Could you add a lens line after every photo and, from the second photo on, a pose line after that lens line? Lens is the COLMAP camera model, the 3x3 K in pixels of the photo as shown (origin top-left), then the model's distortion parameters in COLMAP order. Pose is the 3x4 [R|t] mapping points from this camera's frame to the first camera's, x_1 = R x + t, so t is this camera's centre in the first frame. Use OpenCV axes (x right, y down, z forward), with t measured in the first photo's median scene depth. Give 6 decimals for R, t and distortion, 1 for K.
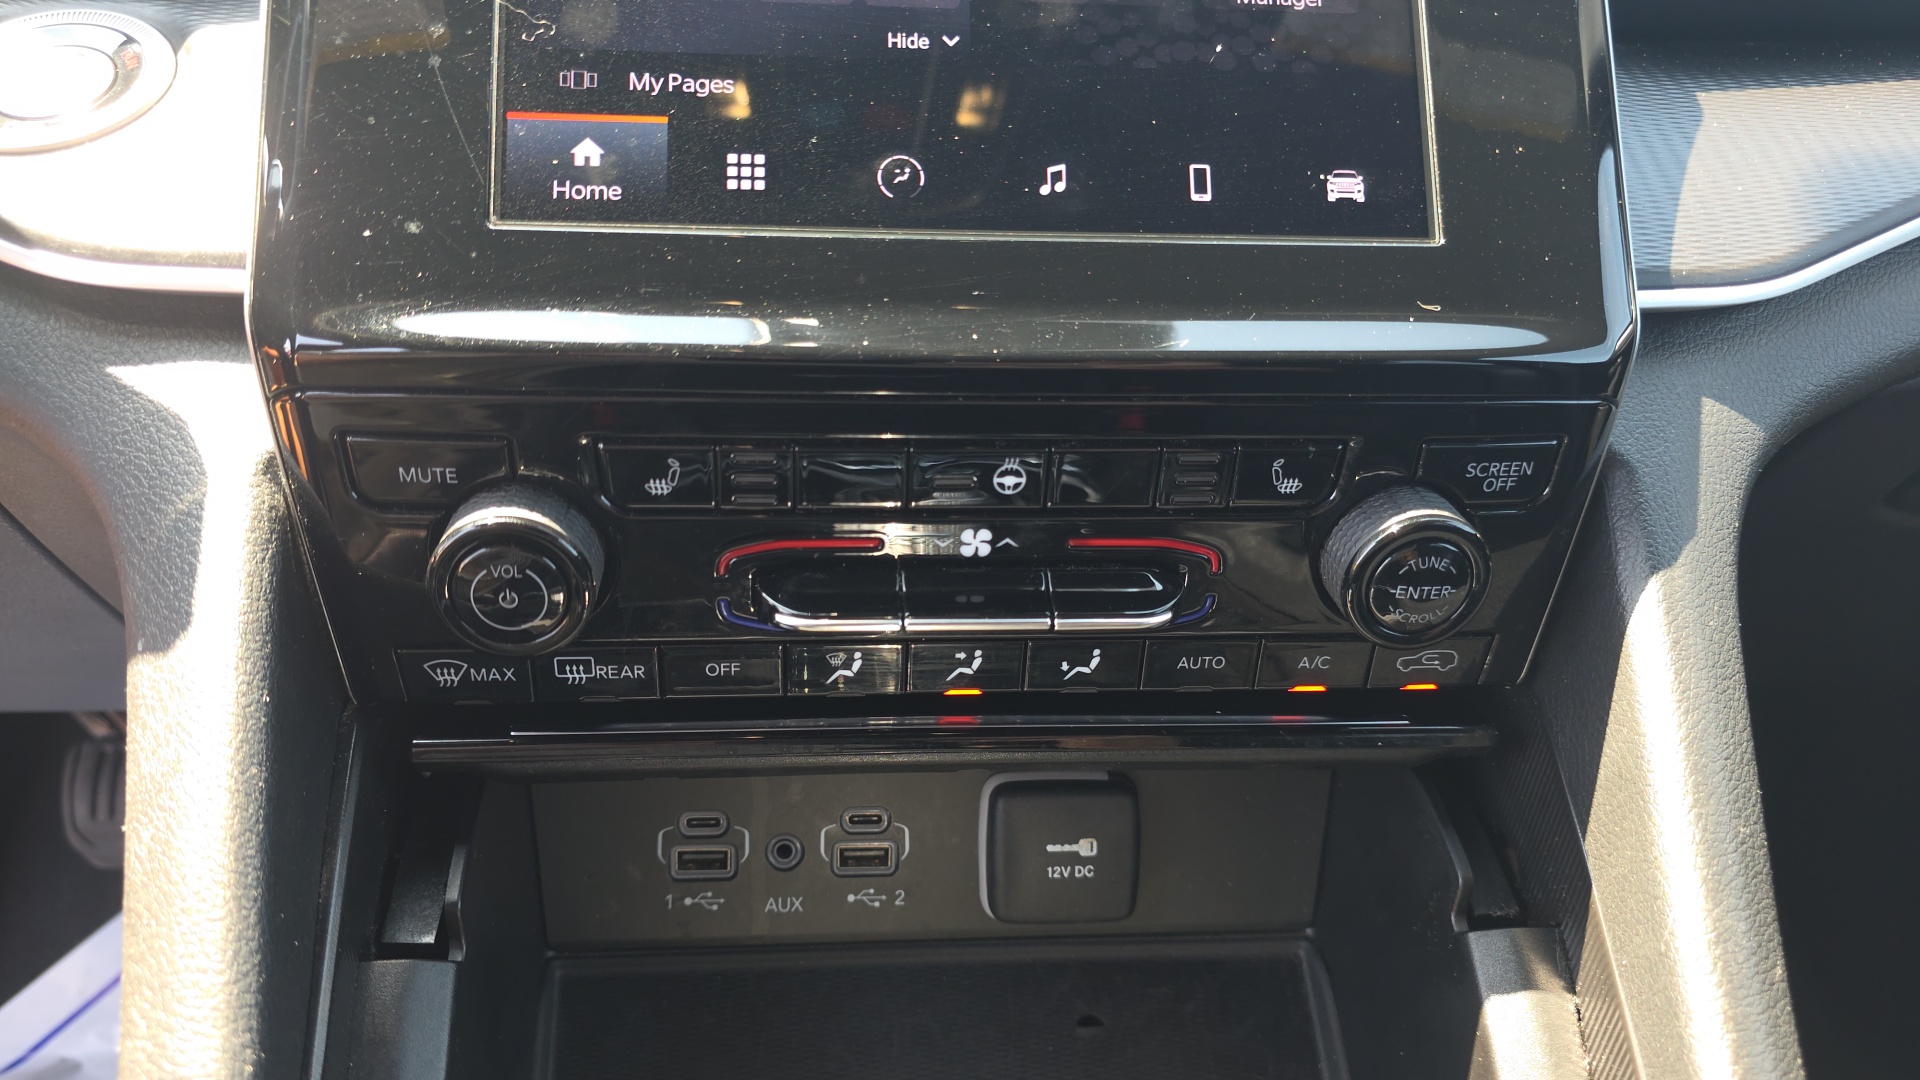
lens RADIAL K [[1351.2, 0, 948.4], [0, 1351.2, 552.0], [0, 0, 1]] dist [0.026747, -0.061306]
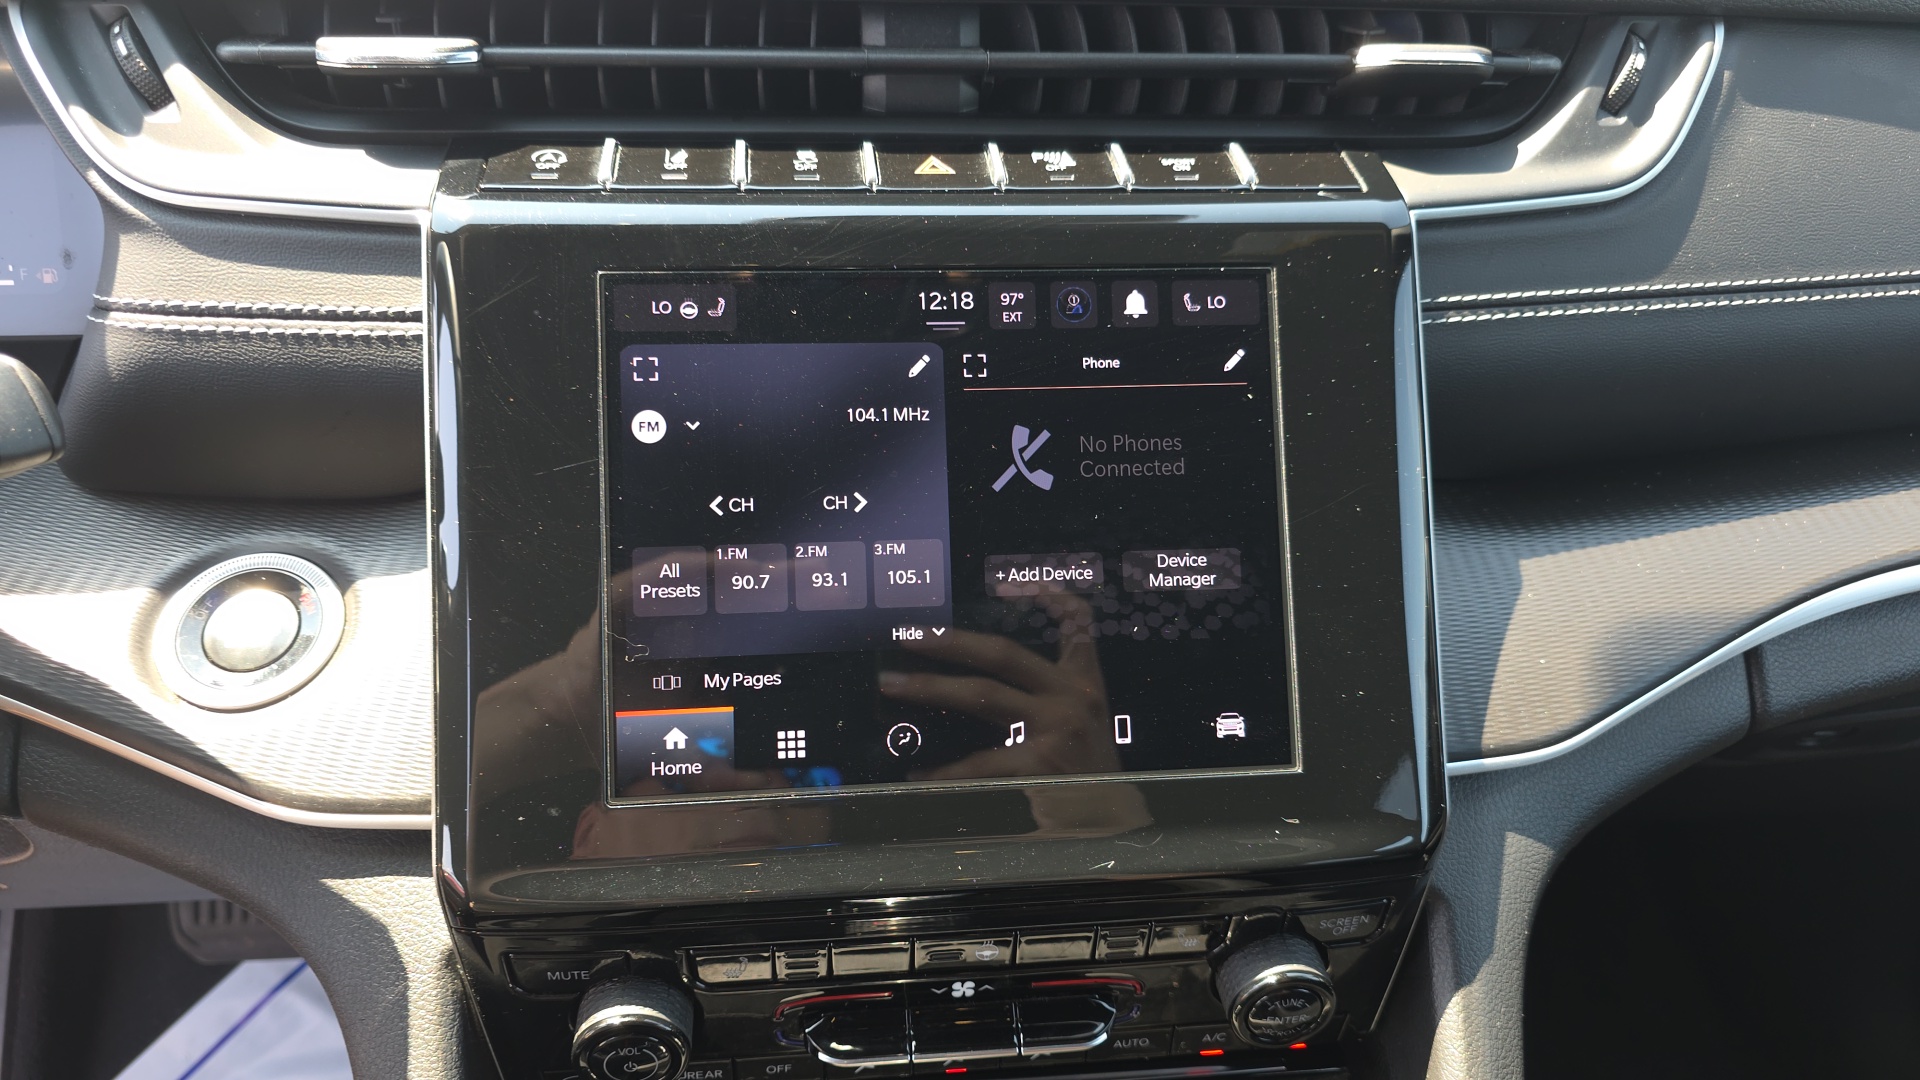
lens RADIAL K [[1335.7, 0, 956.0], [0, 1335.7, 547.9], [0, 0, 1]] dist [0.065865, -0.116669]
pose [[0.999788, -0.018088, 0.009834, 0.007653], [0.017269, 0.996819, 0.077806, -0.566884], [-0.011210, -0.077619, 0.996920, -0.333035]]
